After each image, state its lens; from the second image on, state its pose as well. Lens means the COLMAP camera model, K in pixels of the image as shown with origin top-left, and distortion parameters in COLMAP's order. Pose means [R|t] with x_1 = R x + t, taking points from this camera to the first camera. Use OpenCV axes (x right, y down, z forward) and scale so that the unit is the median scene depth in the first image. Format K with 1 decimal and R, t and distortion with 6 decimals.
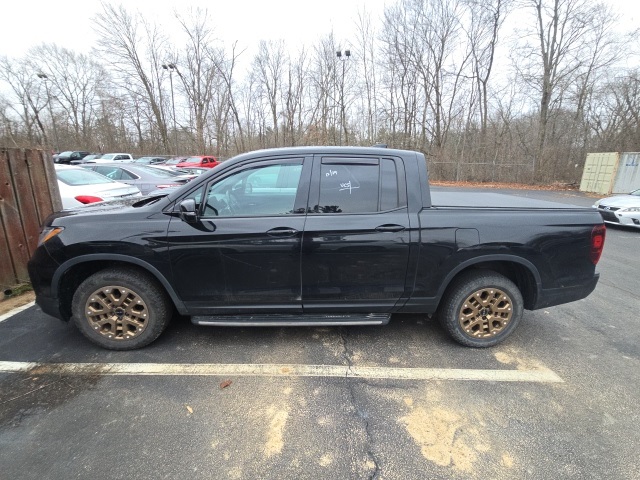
lens RADIAL K [[299.6, 0, 316.4], [0, 299.6, 235.3], [0, 0, 1]] dist [0.002221, -0.002597]
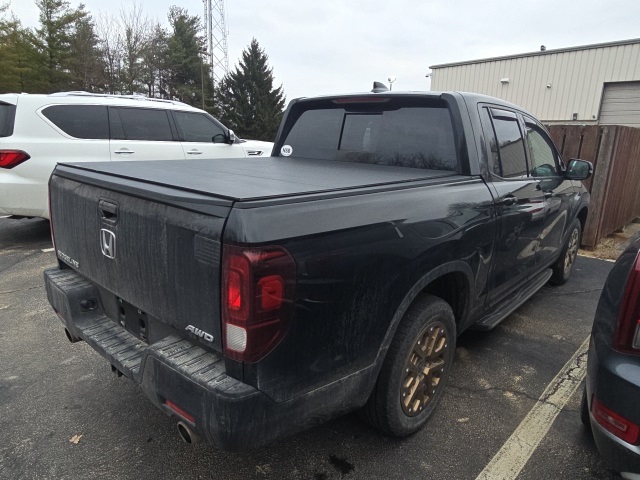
lens RADIAL K [[426.0, 0, 321.0], [0, 426.0, 243.6], [0, 0, 1]] dist [0.001888, 0.003801]
pose [[-0.698153, 0.137304, -0.702659, 1.360812], [-0.215562, 0.895584, 0.389182, -0.443474], [0.682726, 0.423175, -0.595657, 2.203590]]
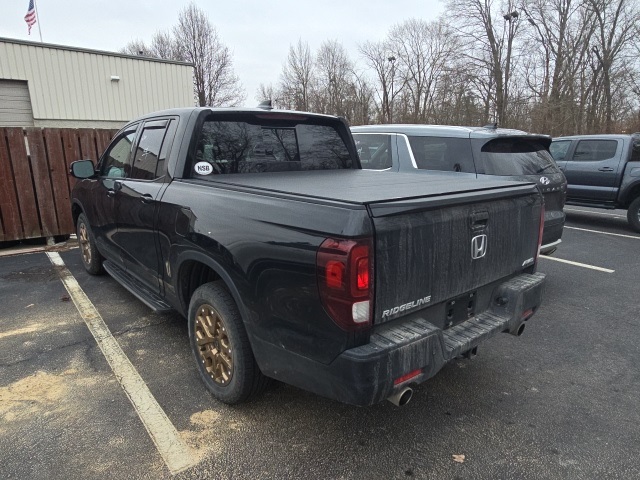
lens RADIAL K [[426.0, 0, 322.3], [0, 426.0, 243.2], [0, 0, 1]] dist [0.001888, 0.003801]
pose [[0.604631, 0.165624, -0.779095, 1.600769], [-0.182590, 0.980915, 0.066825, -0.073390], [0.775295, 0.101851, 0.623334, 0.659652]]
